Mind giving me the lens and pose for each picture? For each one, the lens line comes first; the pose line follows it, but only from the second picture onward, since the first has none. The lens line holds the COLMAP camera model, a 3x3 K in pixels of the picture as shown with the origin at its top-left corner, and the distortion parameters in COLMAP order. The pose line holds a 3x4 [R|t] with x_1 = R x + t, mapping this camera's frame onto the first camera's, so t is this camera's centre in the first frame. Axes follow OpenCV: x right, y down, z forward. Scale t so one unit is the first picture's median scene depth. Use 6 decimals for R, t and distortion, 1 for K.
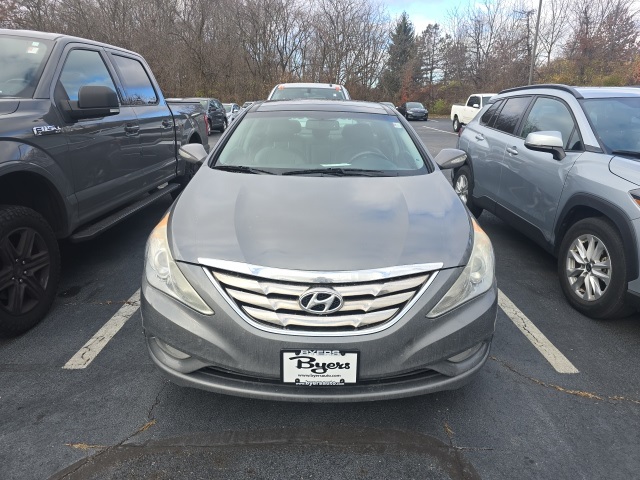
lens RADIAL K [[427.8, 0, 320.0], [0, 427.8, 240.0], [0, 0, 1]] dist [0.001503, 0.000160]
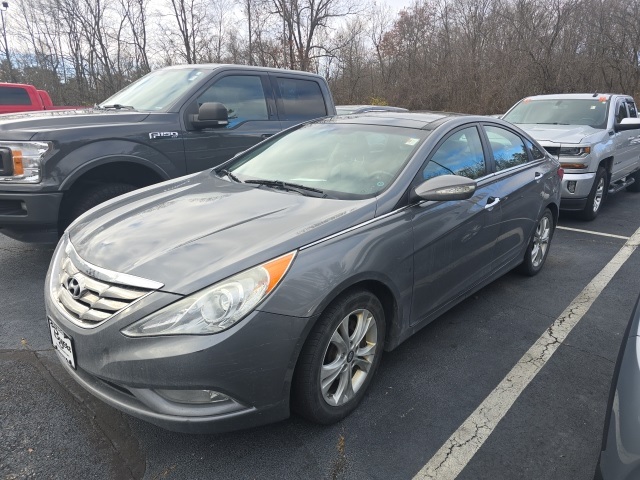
lens RADIAL K [[427.8, 0, 320.0], [0, 427.8, 240.0], [0, 0, 1]] dist [0.001503, 0.000160]
pose [[0.728631, 0.186393, -0.659056, 0.226958], [-0.209956, 0.976715, 0.044111, -0.030366], [0.651932, 0.106232, 0.750799, 0.106486]]
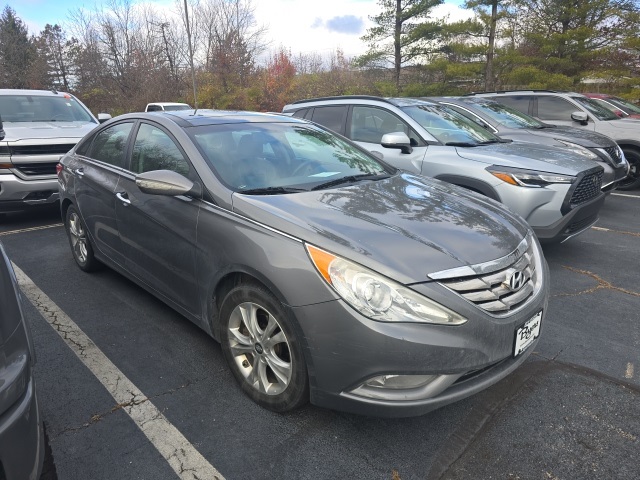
lens RADIAL K [[428.1, 0, 316.4], [0, 428.1, 238.3], [0, 0, 1]] dist [0.000616, 0.001150]
pose [[0.723429, -0.211525, 0.657196, -0.210005], [0.224811, 0.972202, 0.065445, -0.030813], [-0.652771, 0.100400, 0.750873, 0.082301]]
